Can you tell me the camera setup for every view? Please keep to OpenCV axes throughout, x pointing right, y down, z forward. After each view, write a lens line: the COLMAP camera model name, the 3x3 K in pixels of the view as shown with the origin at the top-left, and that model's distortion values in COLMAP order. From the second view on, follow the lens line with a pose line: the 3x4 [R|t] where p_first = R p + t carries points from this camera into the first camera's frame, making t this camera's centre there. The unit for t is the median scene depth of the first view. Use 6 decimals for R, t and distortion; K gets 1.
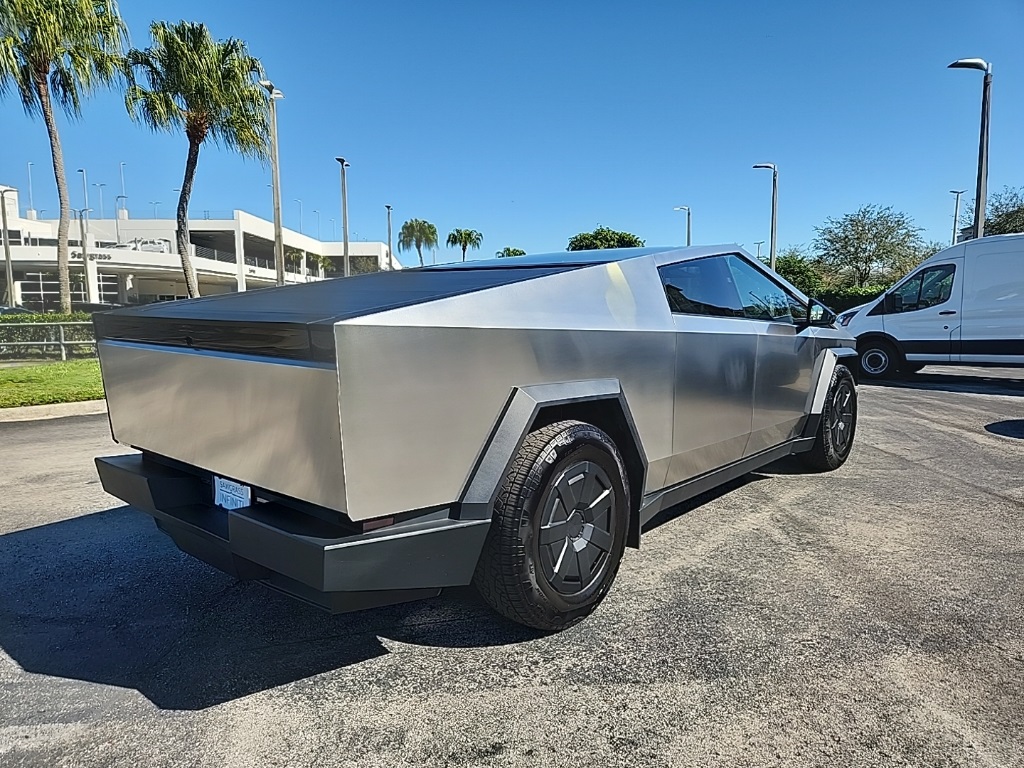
lens RADIAL K [[685.8, 0, 523.5], [0, 685.8, 396.8], [0, 0, 1]] dist [0.083498, -0.071411]
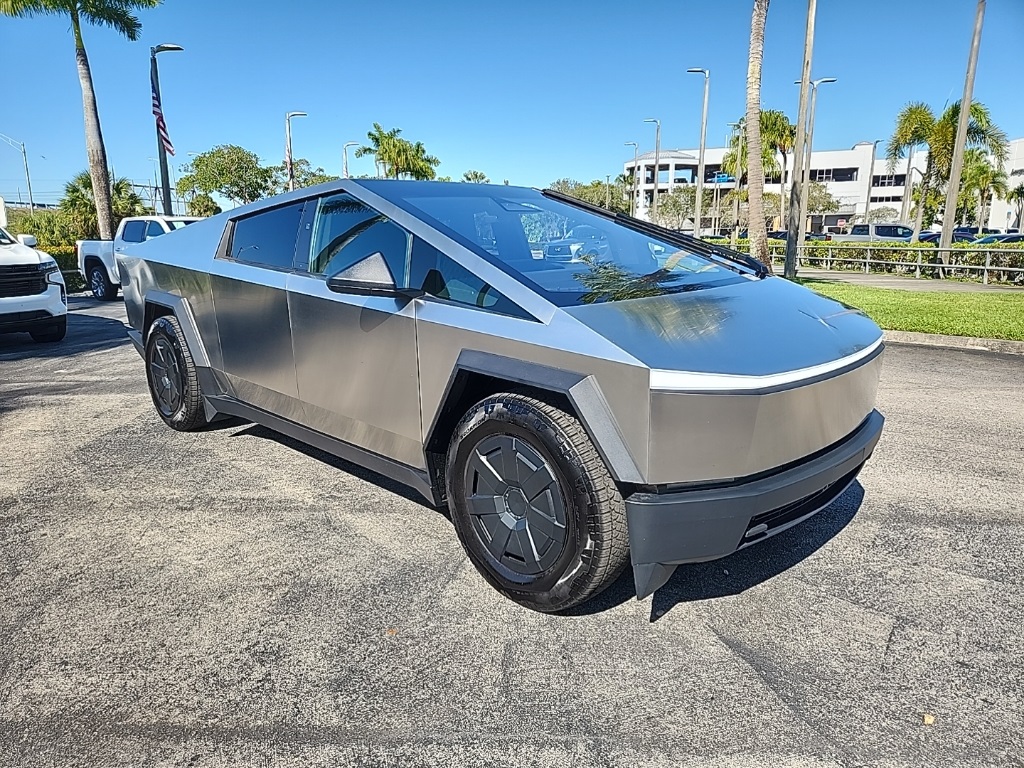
lens RADIAL K [[687.8, 0, 506.7], [0, 687.8, 387.6], [0, 0, 1]] dist [0.078073, -0.045010]
pose [[-0.088128, 0.222026, -0.971050, 1.063864], [-0.125505, 0.964599, 0.231941, -0.184421], [0.988171, 0.142312, -0.057143, 1.194875]]
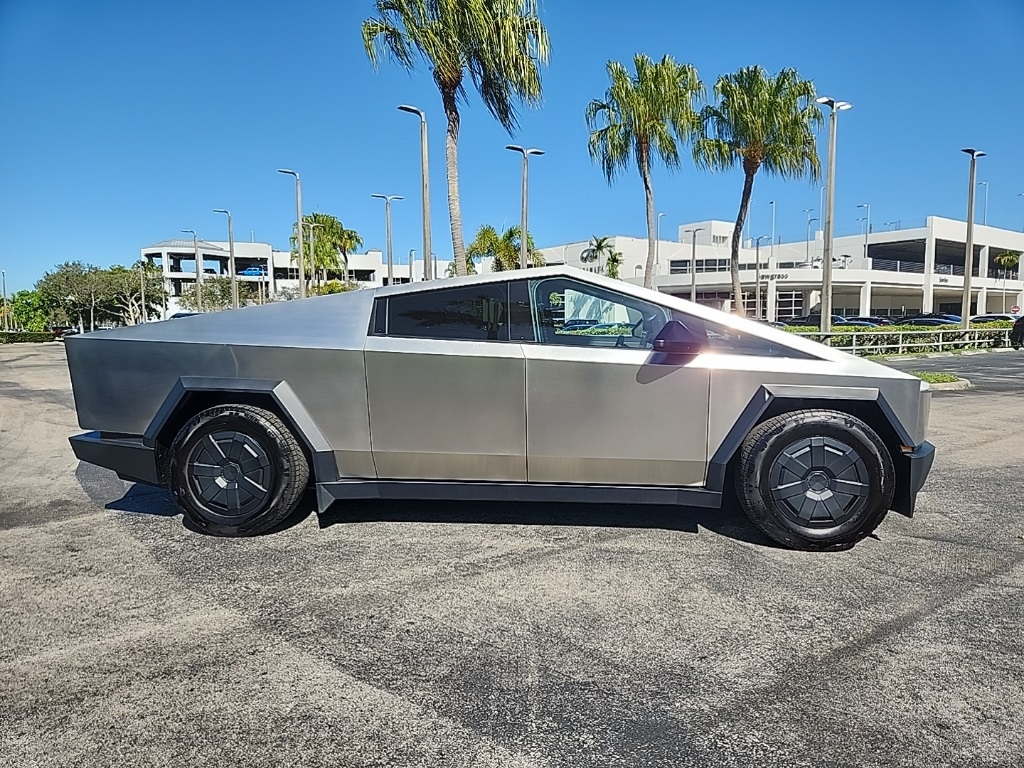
lens RADIAL K [[685.8, 0, 523.5], [0, 685.8, 396.8], [0, 0, 1]] dist [0.083498, -0.071411]
pose [[0.565031, 0.090053, -0.820140, 1.024216], [-0.104434, 0.993837, 0.037176, -0.061925], [0.818433, 0.064645, 0.570954, 0.391384]]
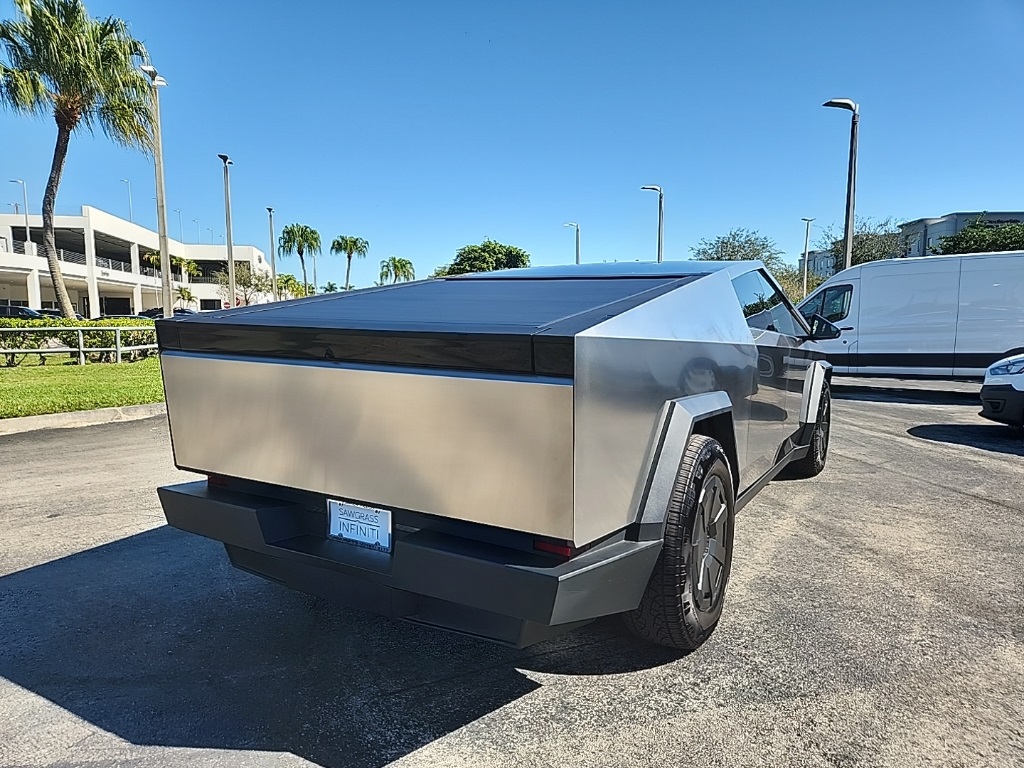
lens RADIAL K [[683.8, 0, 532.3], [0, 683.8, 410.1], [0, 0, 1]] dist [0.067333, -0.050051]
pose [[0.982459, -0.011894, 0.186097, -0.211280], [0.011425, 0.999928, 0.003593, -0.004285], [-0.186126, -0.001404, 0.982525, 0.048130]]
